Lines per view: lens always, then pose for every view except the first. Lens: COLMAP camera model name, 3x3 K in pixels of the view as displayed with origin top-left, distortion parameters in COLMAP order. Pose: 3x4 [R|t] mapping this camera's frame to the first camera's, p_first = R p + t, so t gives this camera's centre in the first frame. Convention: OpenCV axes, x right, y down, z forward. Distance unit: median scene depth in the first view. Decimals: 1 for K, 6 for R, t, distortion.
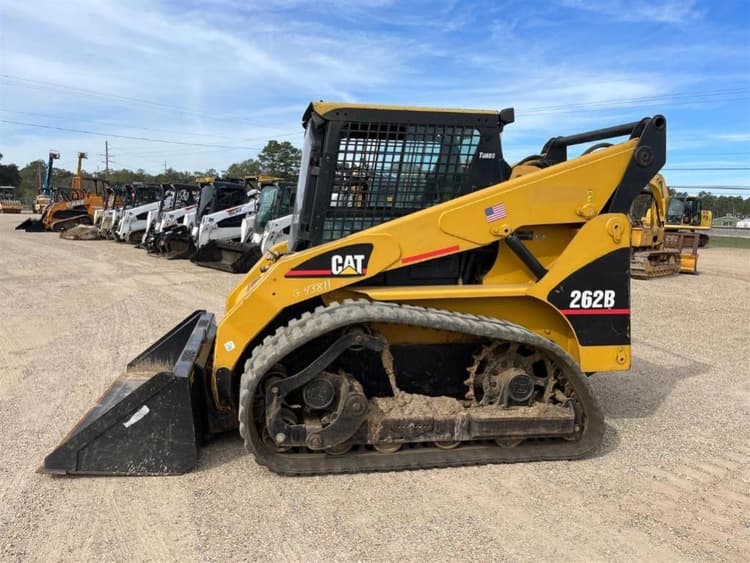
lens RADIAL K [[598.9, 0, 377.1], [0, 598.9, 287.9], [0, 0, 1]] dist [0.053915, -0.071055]
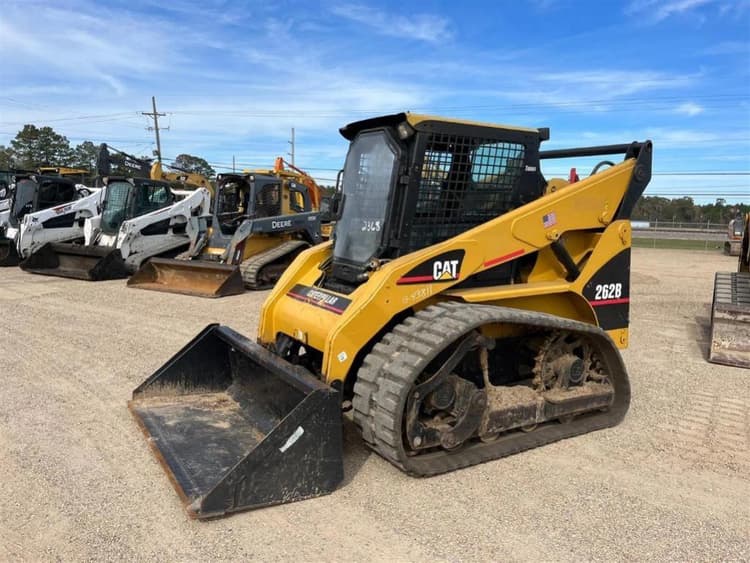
lens RADIAL K [[598.9, 0, 372.5], [0, 598.9, 285.1], [0, 0, 1]] dist [0.053915, -0.071055]
pose [[0.924433, -0.044639, 0.378722, -0.550327], [0.043635, 0.998984, 0.011236, -0.028825], [-0.378839, 0.006139, 0.925442, 0.070778]]
